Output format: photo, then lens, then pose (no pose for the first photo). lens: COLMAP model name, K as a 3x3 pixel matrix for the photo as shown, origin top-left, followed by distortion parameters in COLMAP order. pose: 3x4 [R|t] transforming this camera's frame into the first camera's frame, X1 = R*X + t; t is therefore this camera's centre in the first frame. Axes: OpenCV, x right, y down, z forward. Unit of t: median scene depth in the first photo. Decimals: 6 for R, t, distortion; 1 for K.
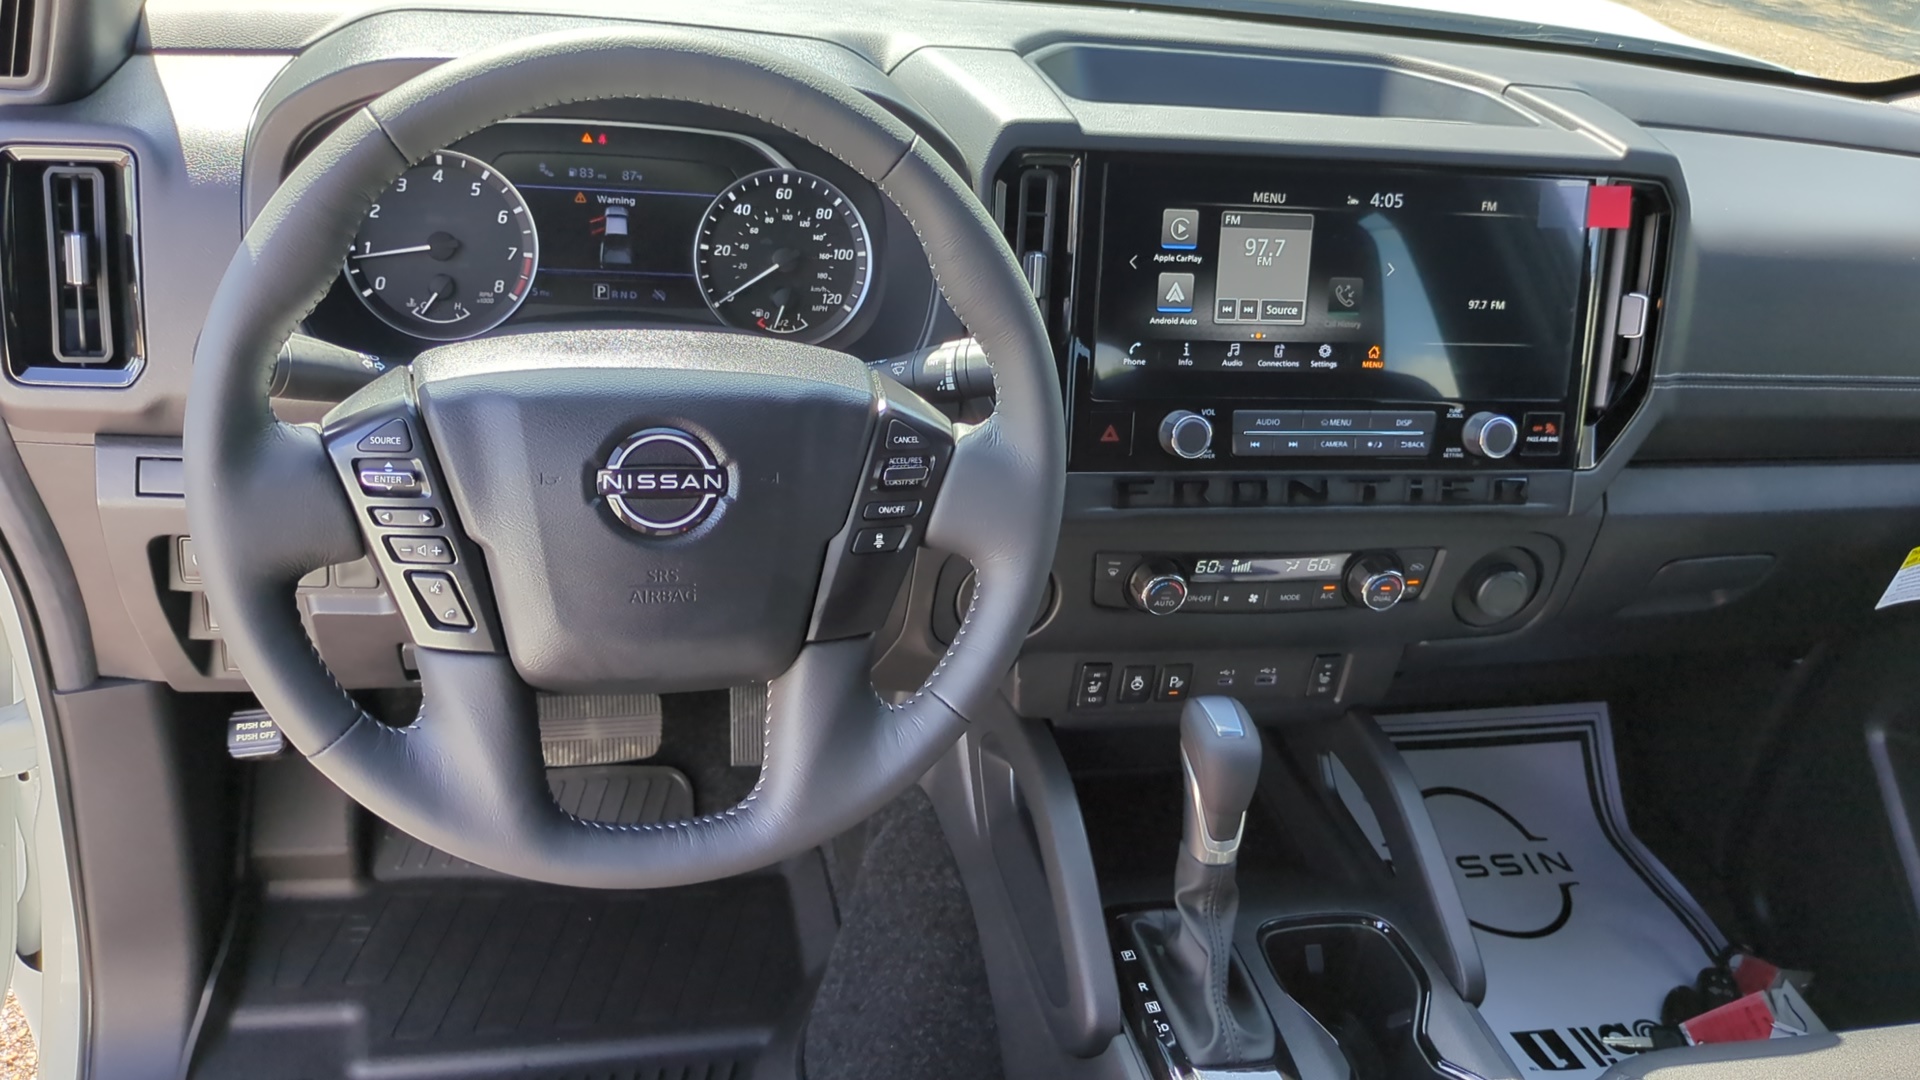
lens RADIAL K [[1620.2, 0, 956.5], [0, 1620.2, 539.6], [0, 0, 1]] dist [0.048951, -0.067113]
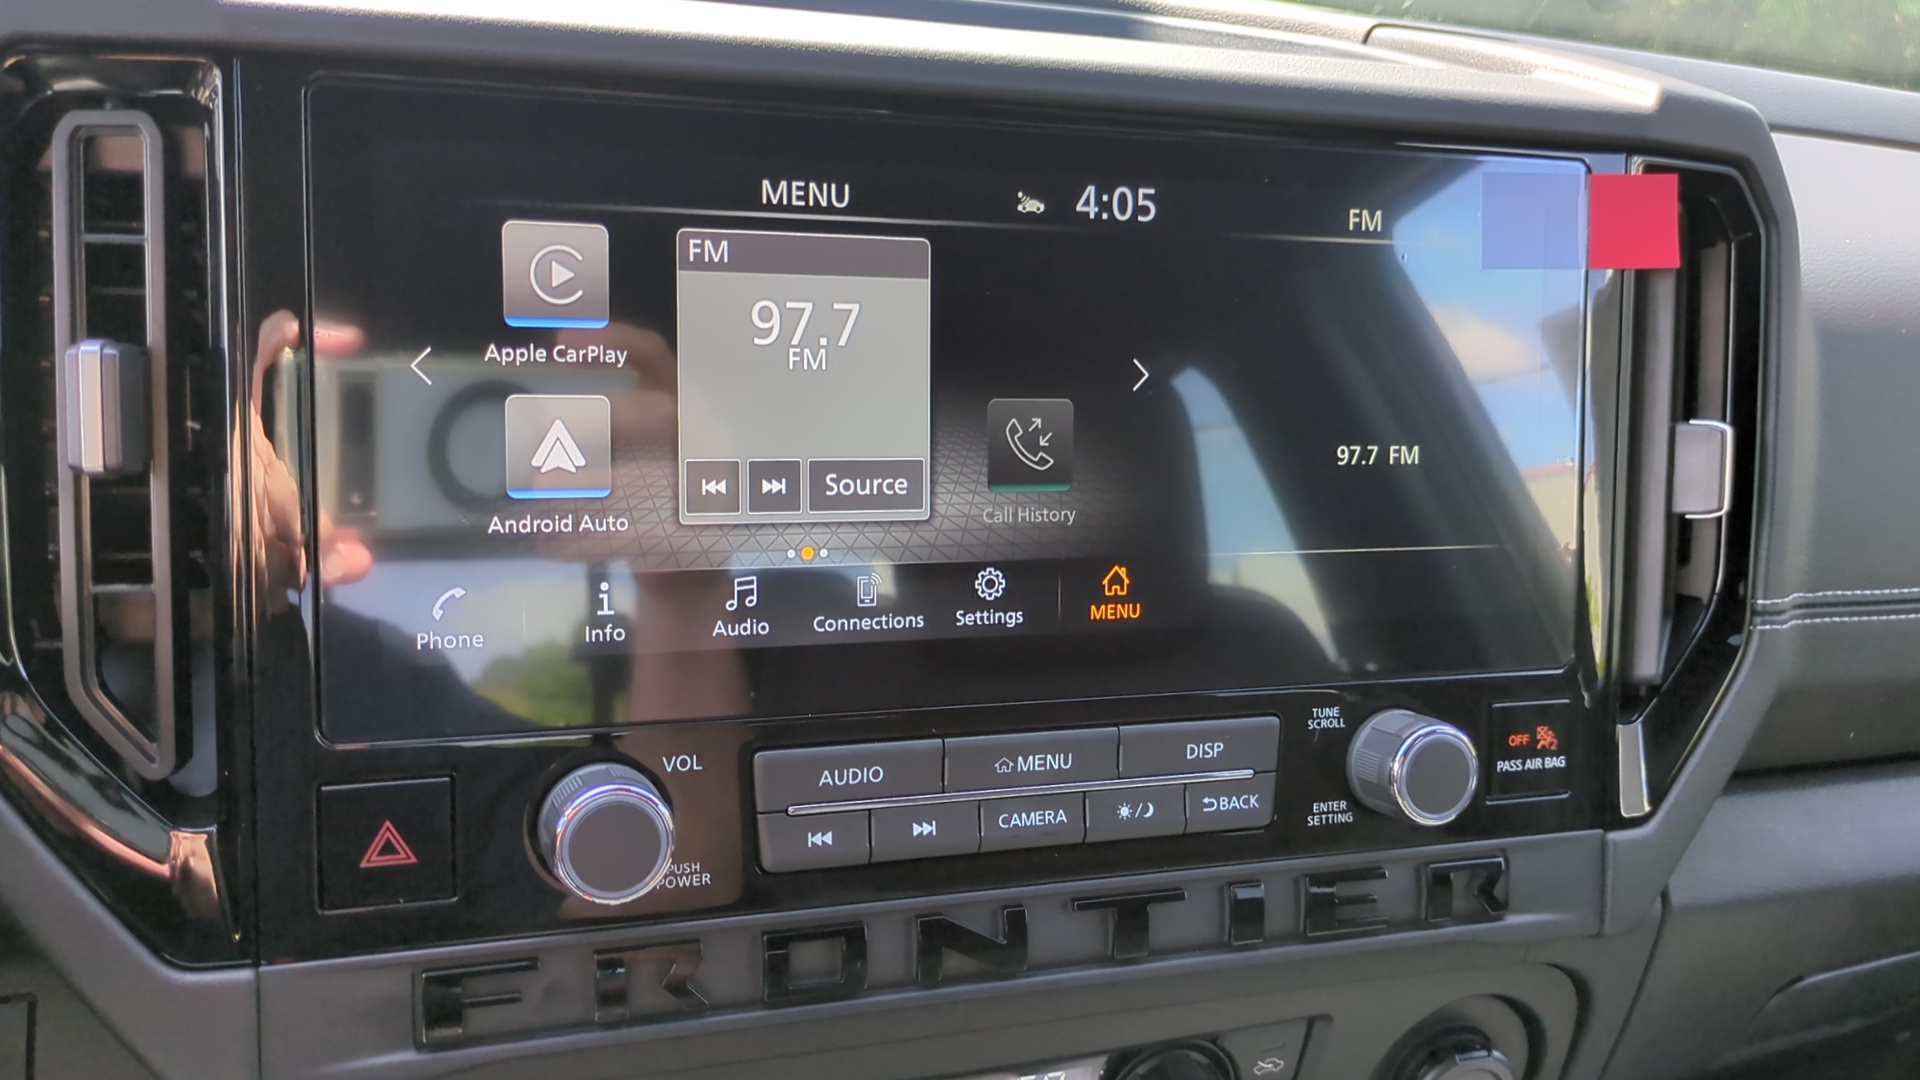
lens RADIAL K [[1620.2, 0, 969.0], [0, 1620.2, 533.1], [0, 0, 1]] dist [0.048951, -0.067113]
pose [[0.995098, -0.043744, 0.088688, 0.181630], [0.054761, 0.990536, -0.125856, -0.076801], [-0.082343, 0.130096, 0.988076, 0.593636]]
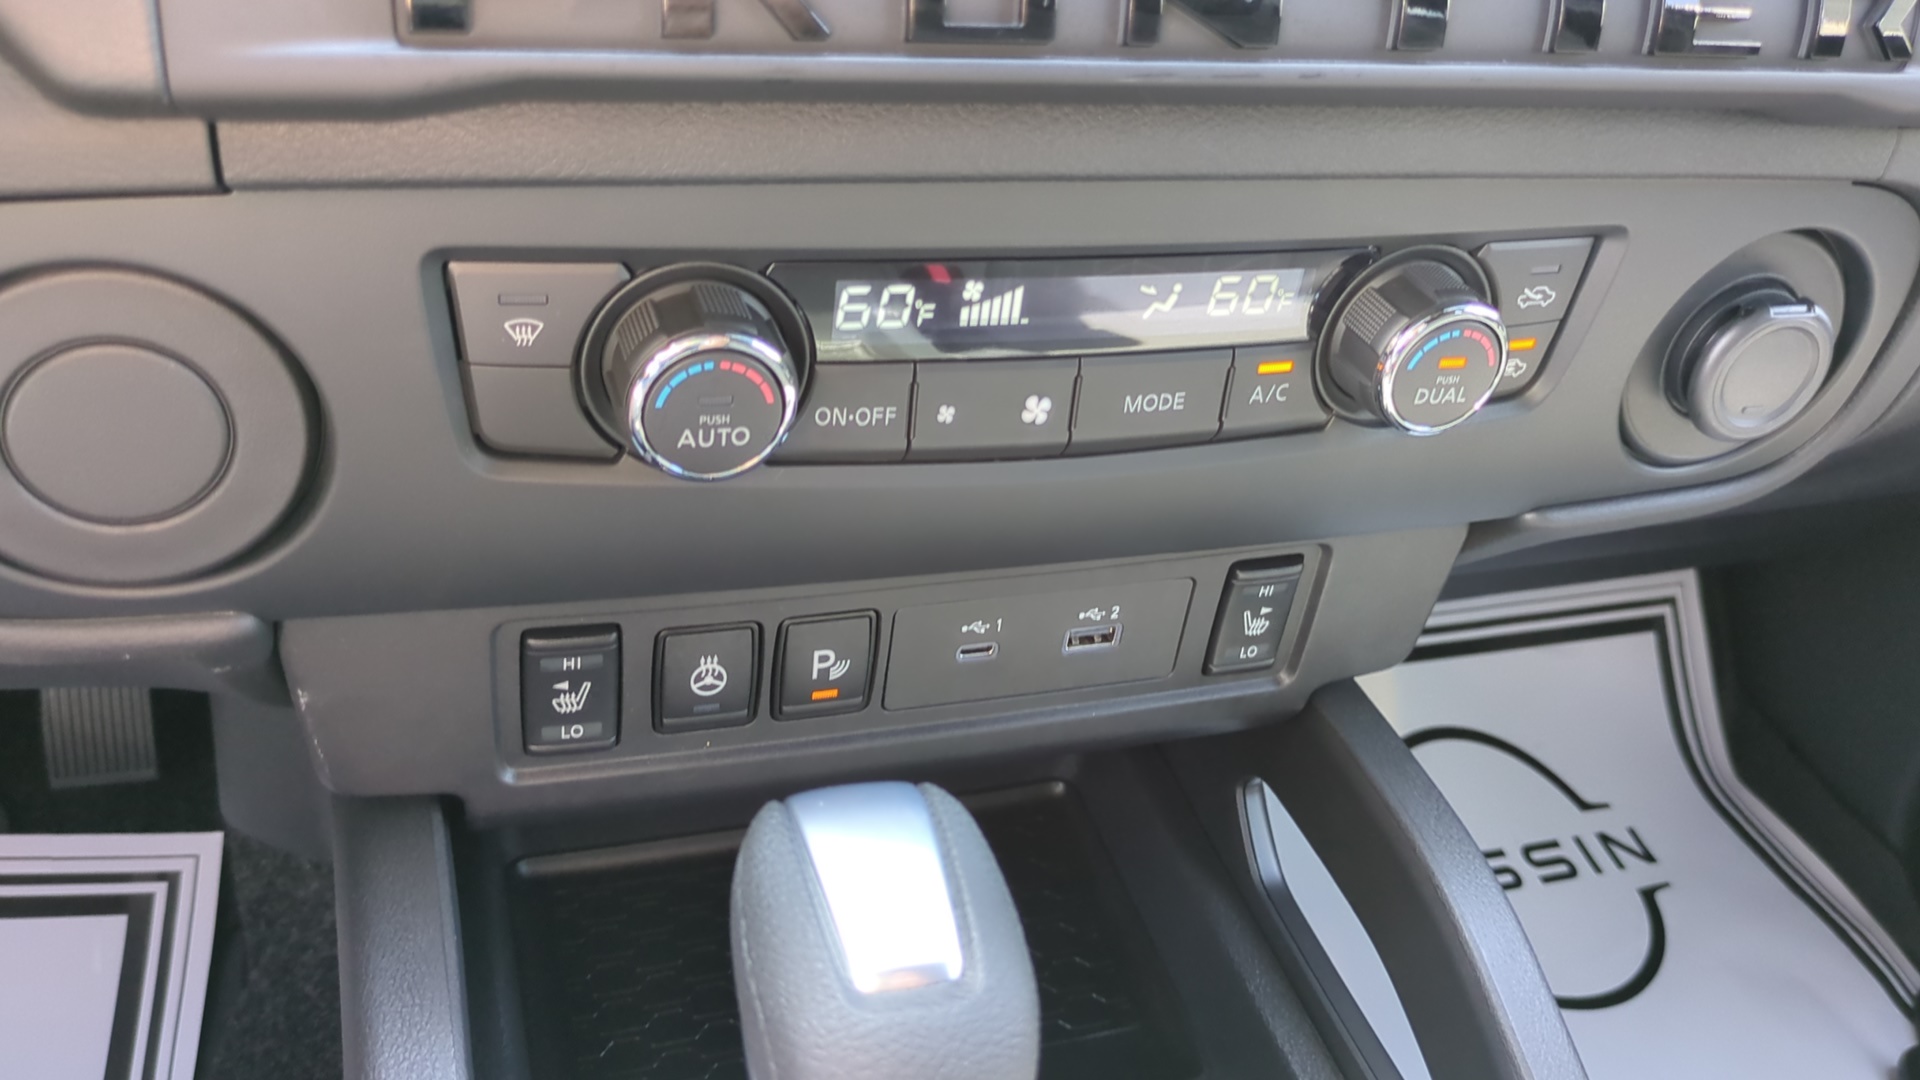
lens RADIAL K [[1620.2, 0, 969.3], [0, 1620.2, 531.5], [0, 0, 1]] dist [0.048951, -0.067113]
pose [[0.996805, -0.037157, 0.070708, 0.152686], [0.029553, 0.993958, 0.105705, 0.027239], [-0.074208, -0.103277, 0.991881, 0.716926]]
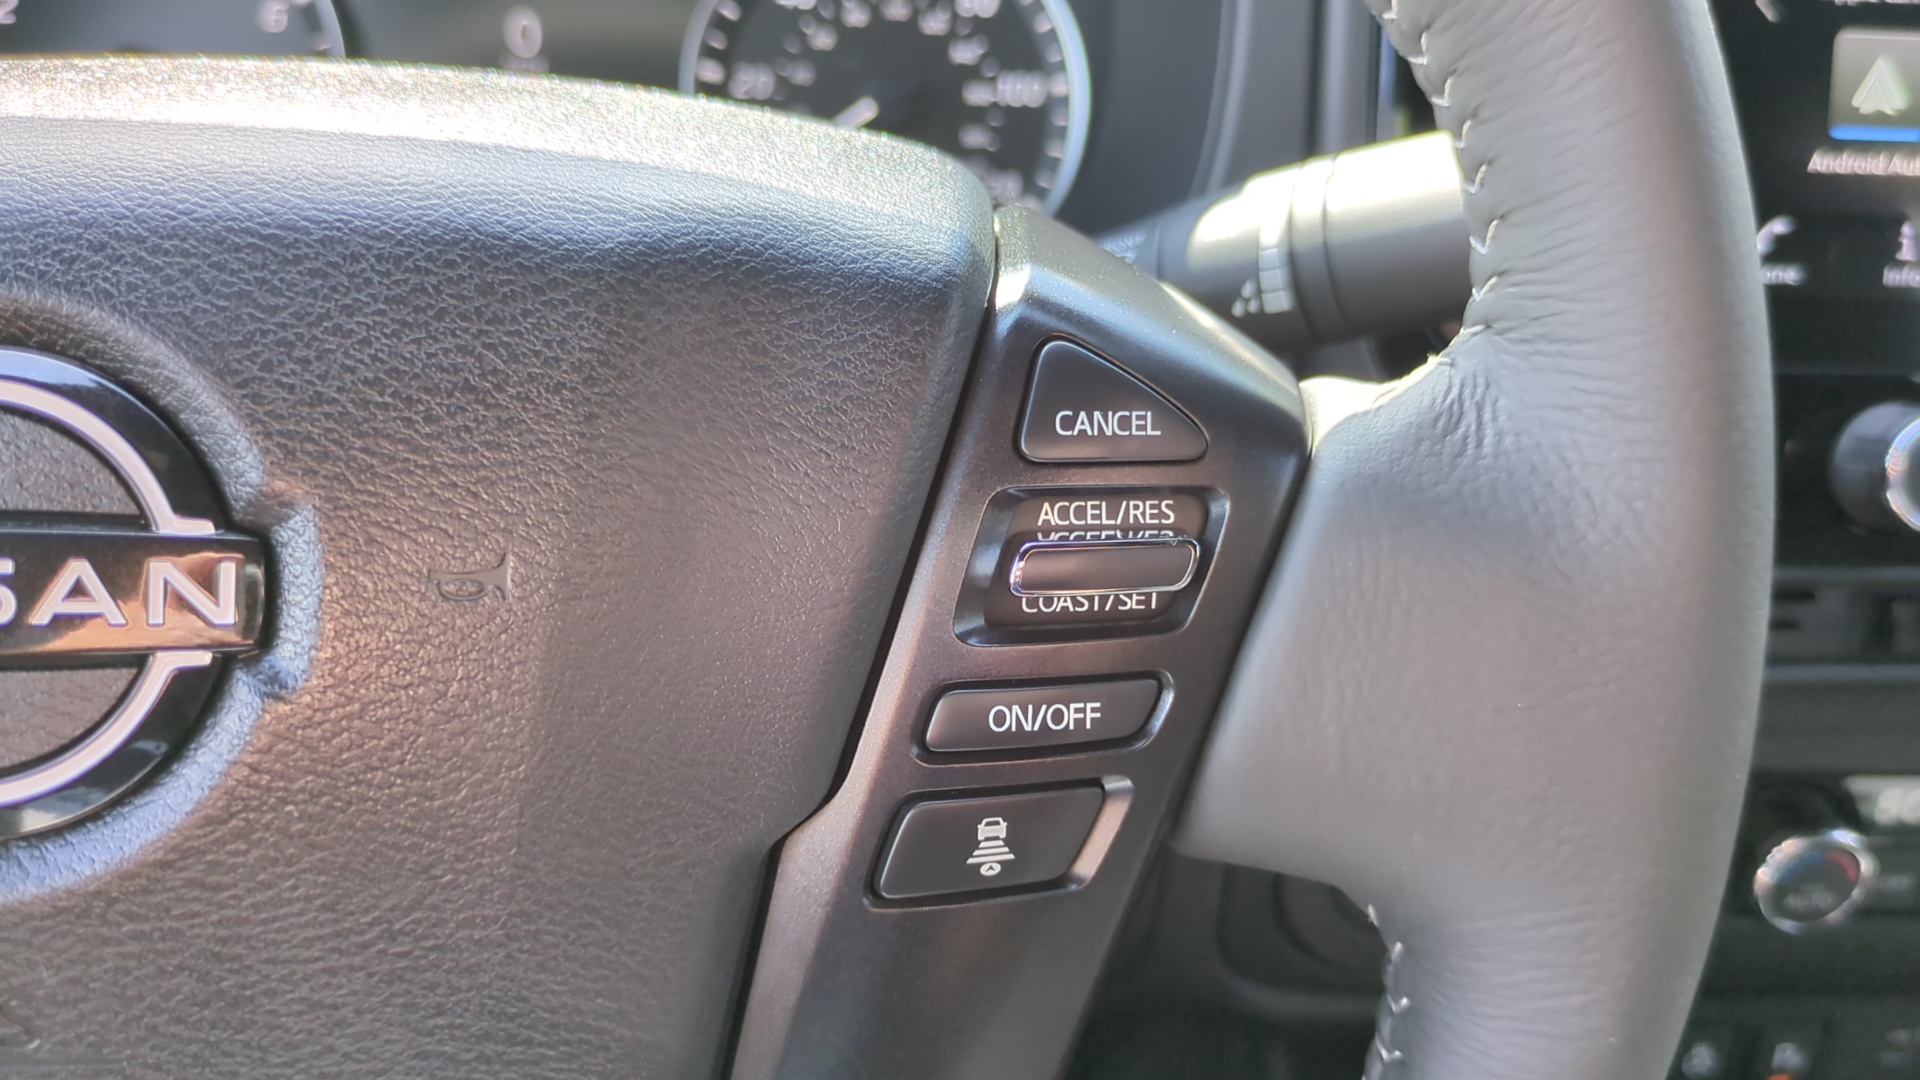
lens RADIAL K [[1620.2, 0, 999.2], [0, 1620.2, 538.6], [0, 0, 1]] dist [0.048951, -0.067113]
pose [[0.988834, -0.002376, -0.149001, -0.008458], [-0.007751, 0.997699, -0.067351, -0.021049], [0.148819, 0.067754, 0.986541, 0.571148]]
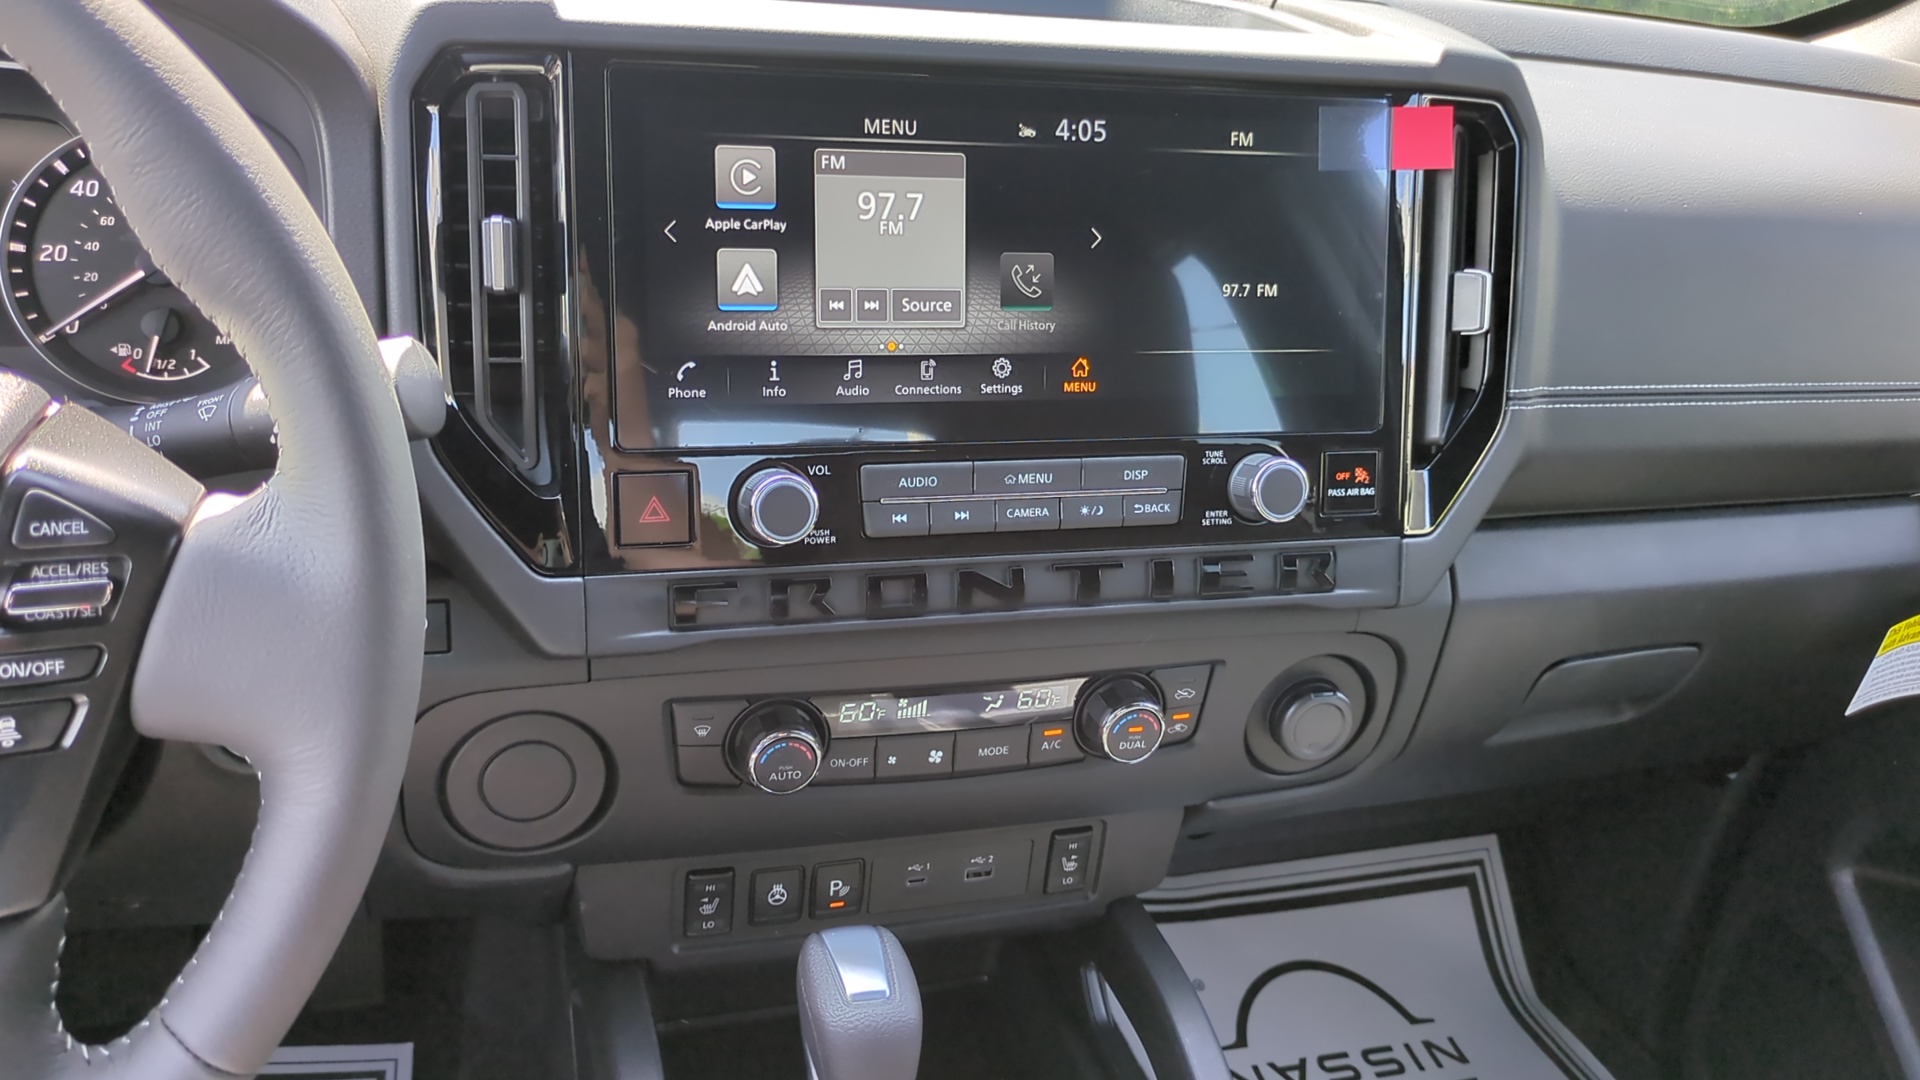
lens RADIAL K [[1620.2, 0, 950.1], [0, 1620.2, 536.7], [0, 0, 1]] dist [0.048951, -0.067113]
pose [[0.997311, -0.048259, 0.055152, 0.162679], [0.051988, 0.996309, -0.068302, -0.007125], [-0.051653, 0.070986, 0.996139, 0.358995]]
